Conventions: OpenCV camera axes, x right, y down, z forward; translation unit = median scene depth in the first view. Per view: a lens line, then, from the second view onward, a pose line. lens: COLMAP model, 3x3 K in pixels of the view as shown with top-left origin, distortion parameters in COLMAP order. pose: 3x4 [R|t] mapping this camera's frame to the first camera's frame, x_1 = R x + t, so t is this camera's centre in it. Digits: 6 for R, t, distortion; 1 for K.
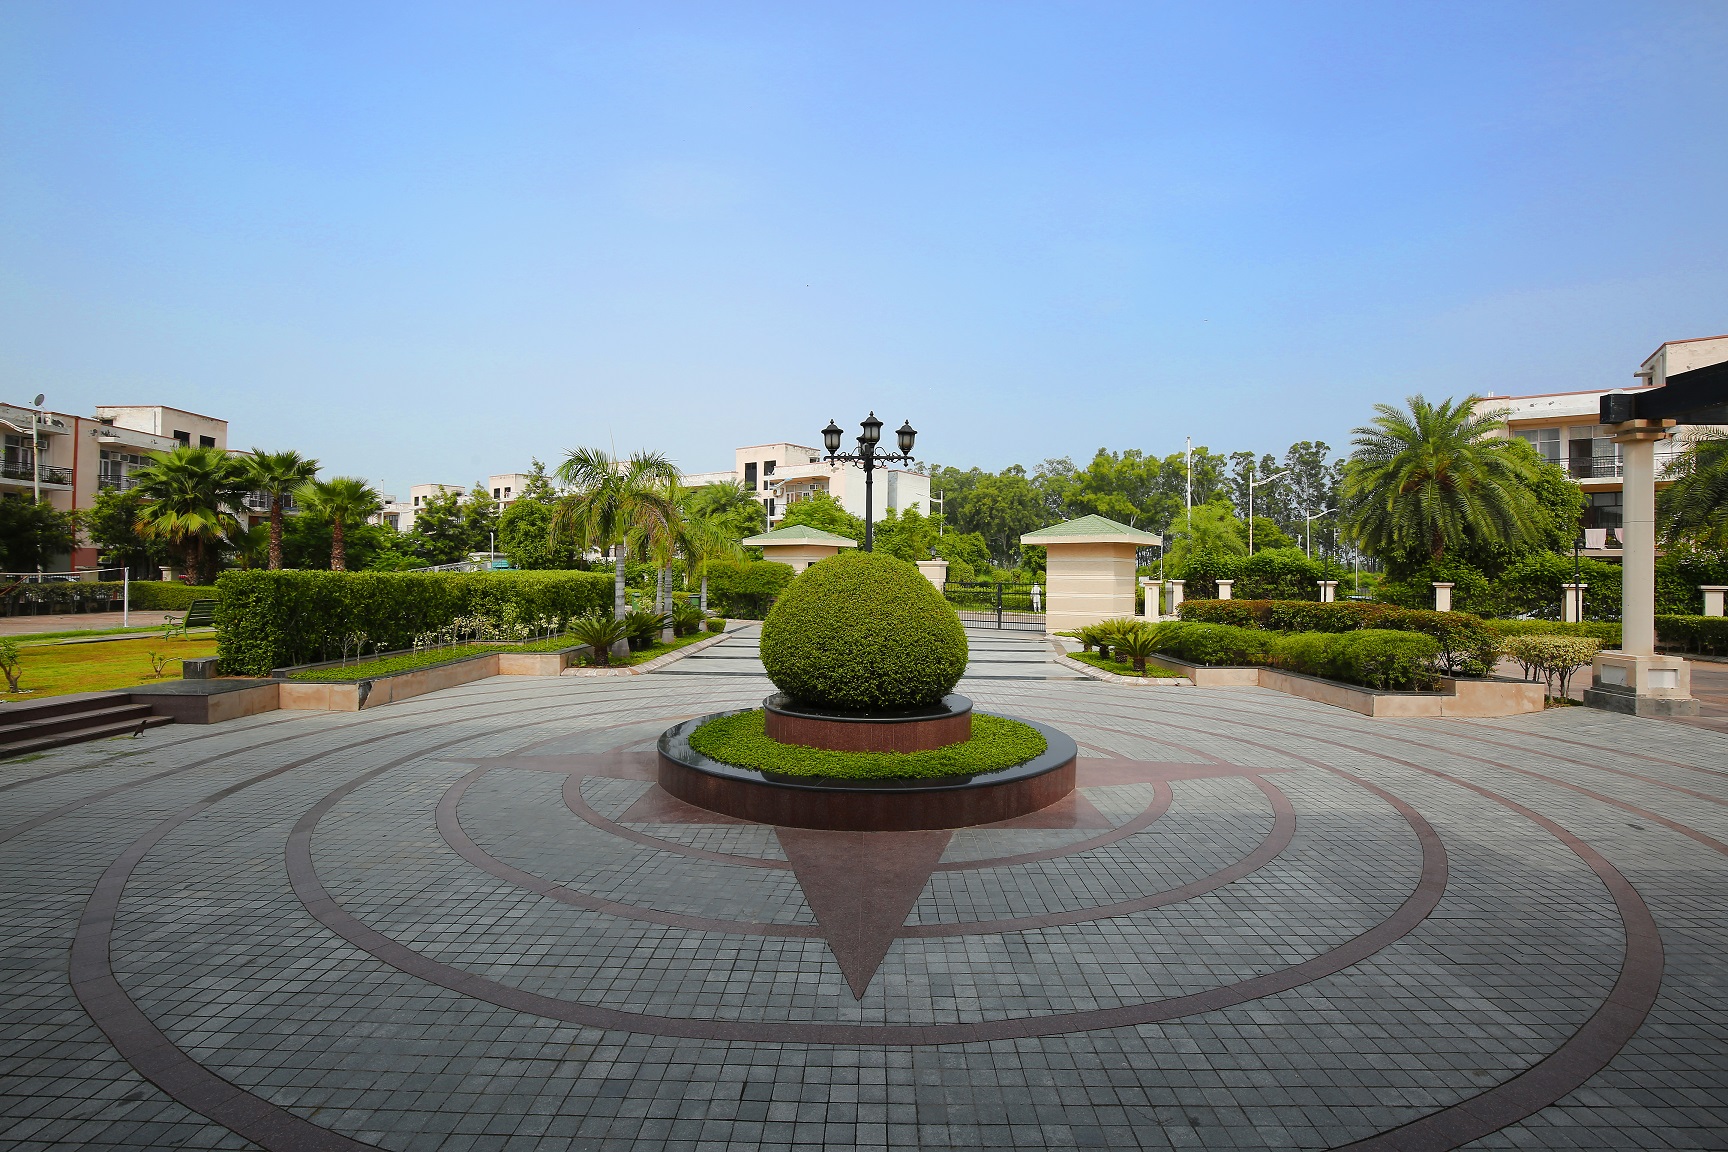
lens RADIAL K [[791.4, 0, 872.3], [0, 791.4, 583.9], [0, 0, 1]] dist [-0.034045, -0.000145]
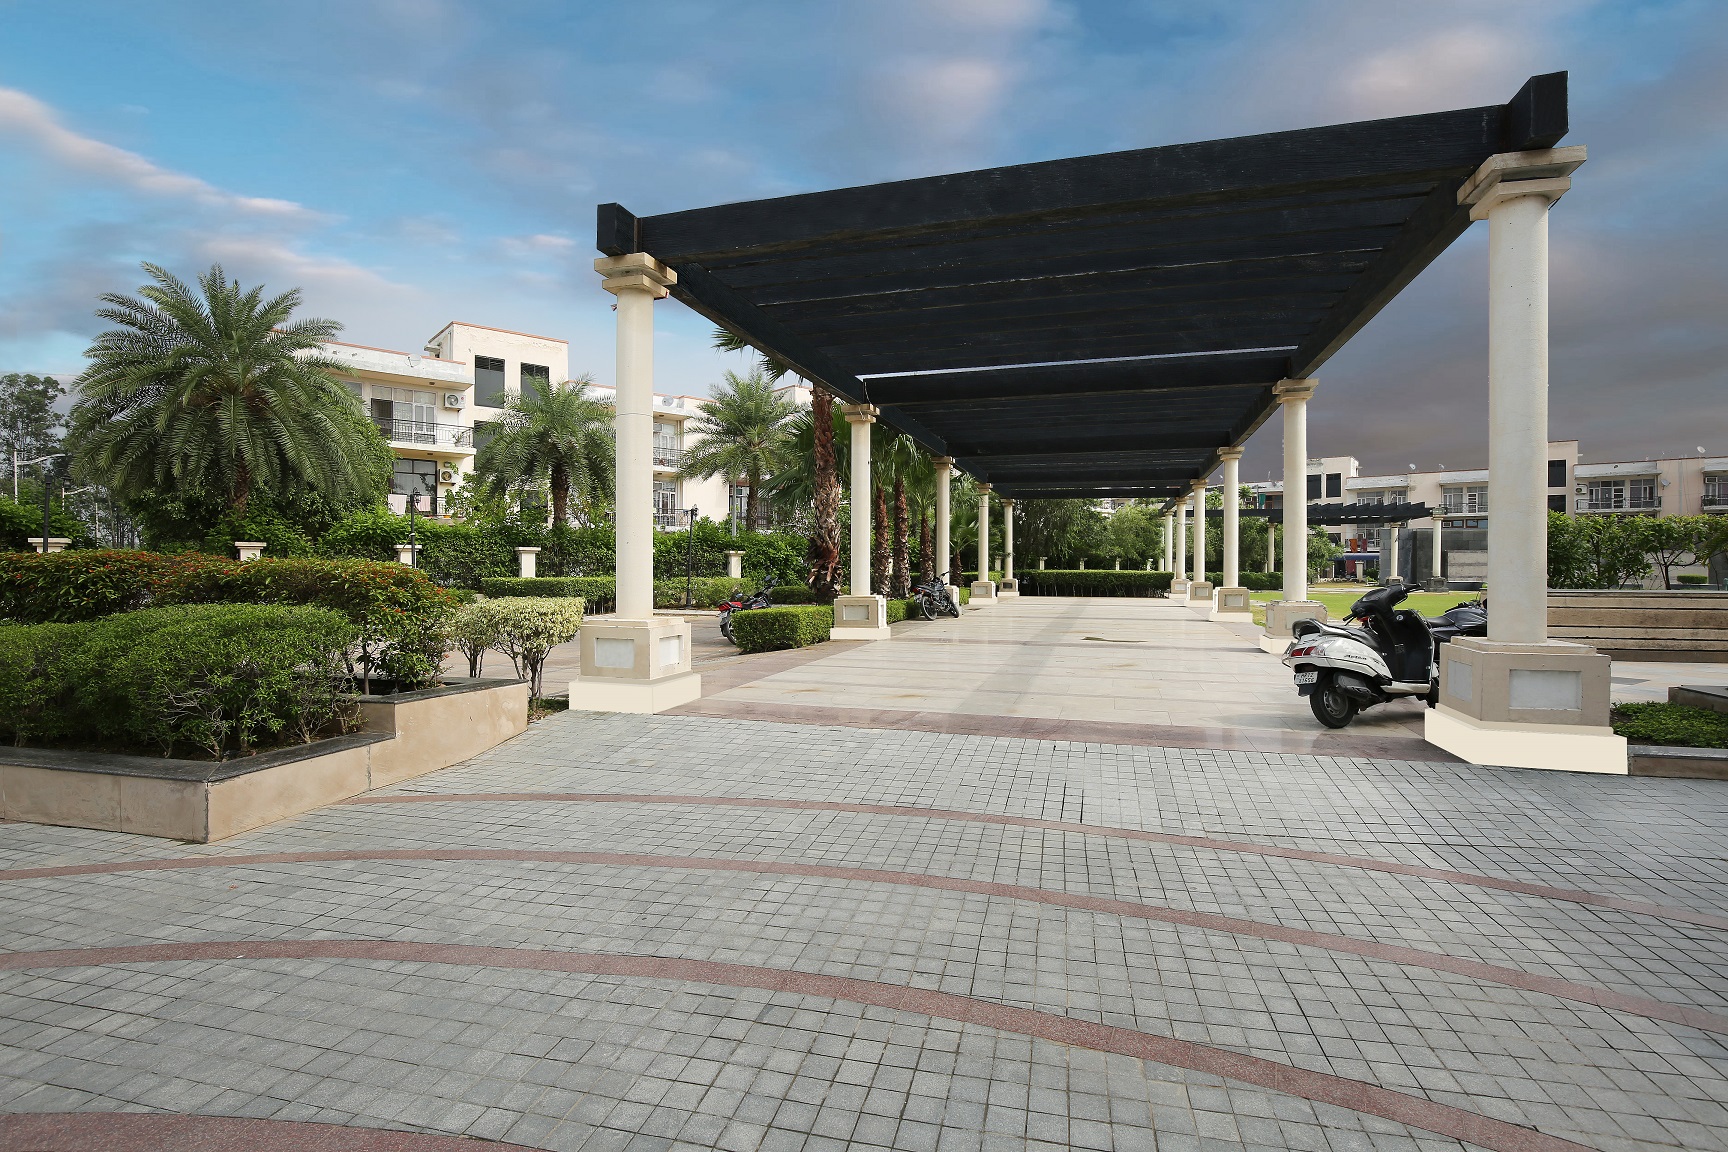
lens RADIAL K [[791.4, 0, 876.9], [0, 791.4, 575.8], [0, 0, 1]] dist [-0.034045, -0.000145]
pose [[0.222115, -0.021924, 0.974774, 0.179728], [0.005046, 0.999760, 0.021336, 0.019674], [-0.975007, 0.000180, 0.222172, 0.302410]]
